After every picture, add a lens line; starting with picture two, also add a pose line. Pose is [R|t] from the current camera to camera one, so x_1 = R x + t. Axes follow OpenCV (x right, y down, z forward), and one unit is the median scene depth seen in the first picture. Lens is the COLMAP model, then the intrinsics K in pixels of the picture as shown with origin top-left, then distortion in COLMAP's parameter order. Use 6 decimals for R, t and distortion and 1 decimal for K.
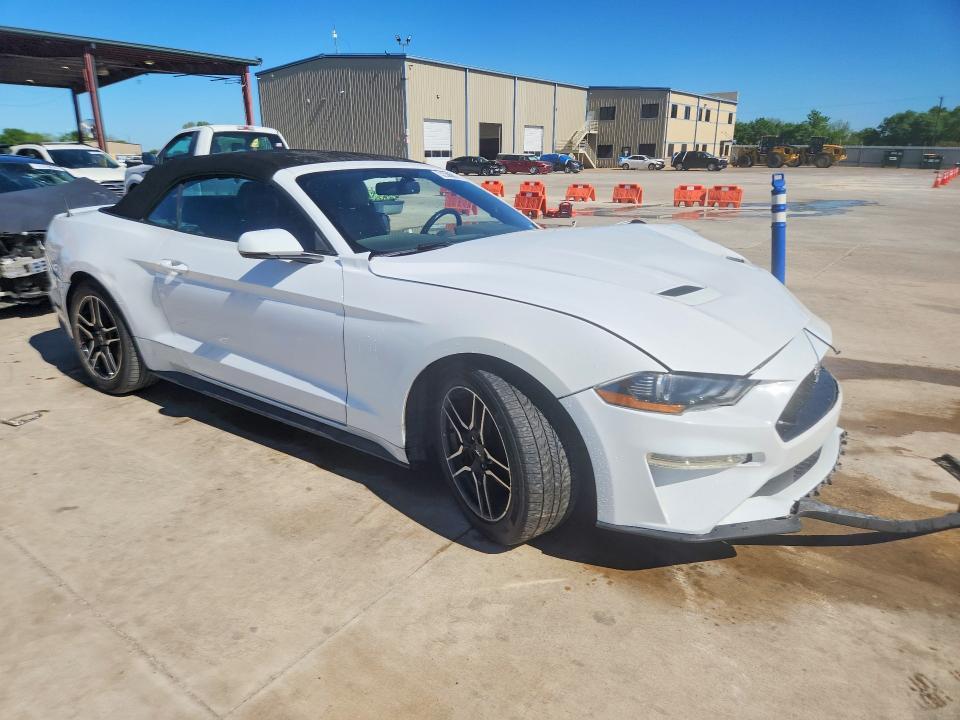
lens RADIAL K [[631.6, 0, 474.6], [0, 631.6, 359.7], [0, 0, 1]] dist [0.064750, -0.047641]
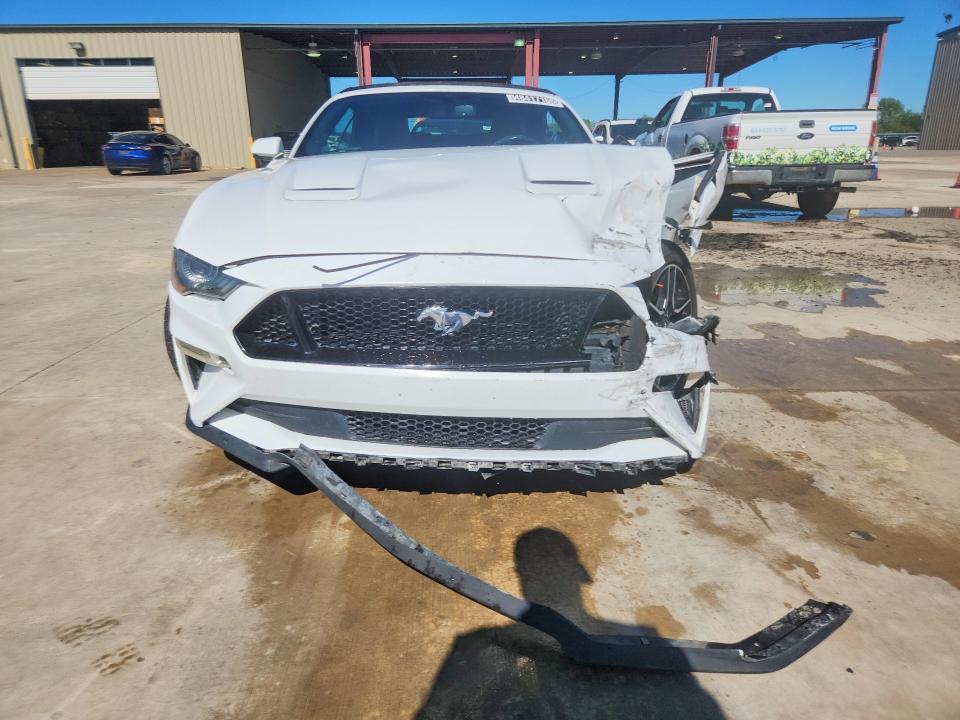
lens RADIAL K [[631.6, 0, 474.6], [0, 631.6, 359.7], [0, 0, 1]] dist [0.064750, -0.047641]
pose [[0.615230, 0.251042, -0.747308, 0.779255], [-0.231041, 0.963736, 0.133539, -0.030932], [0.753732, 0.090501, 0.650921, 0.398624]]
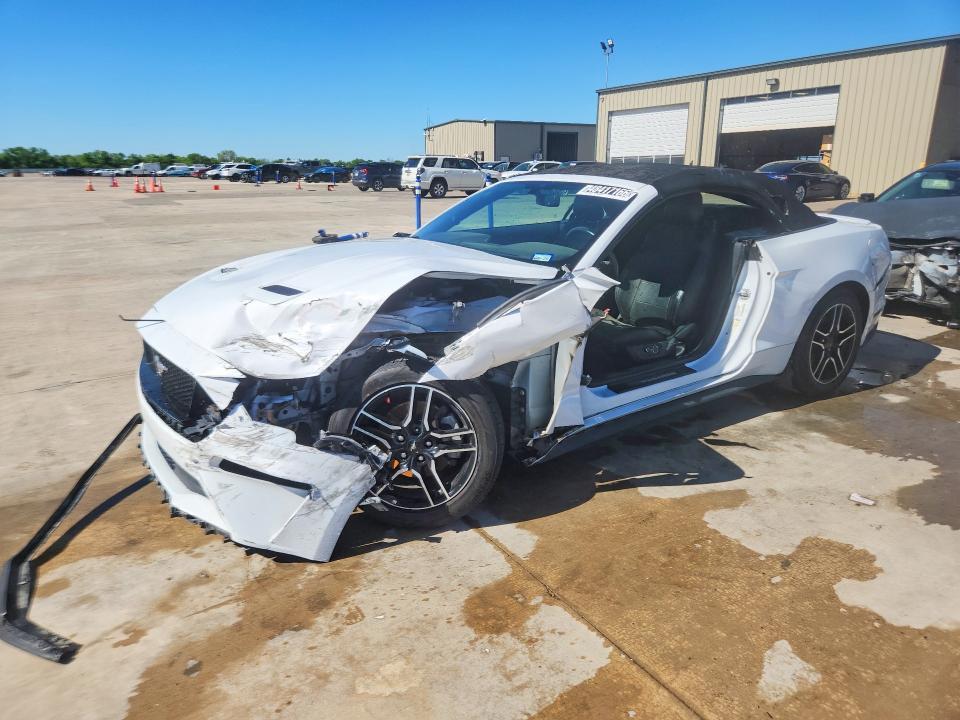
lens RADIAL K [[631.6, 0, 474.6], [0, 631.6, 359.7], [0, 0, 1]] dist [0.064750, -0.047641]
pose [[-0.343218, 0.276988, -0.897485, 0.956174], [-0.274669, 0.884159, 0.377915, -0.403597], [0.898197, 0.376219, -0.227379, 1.240214]]
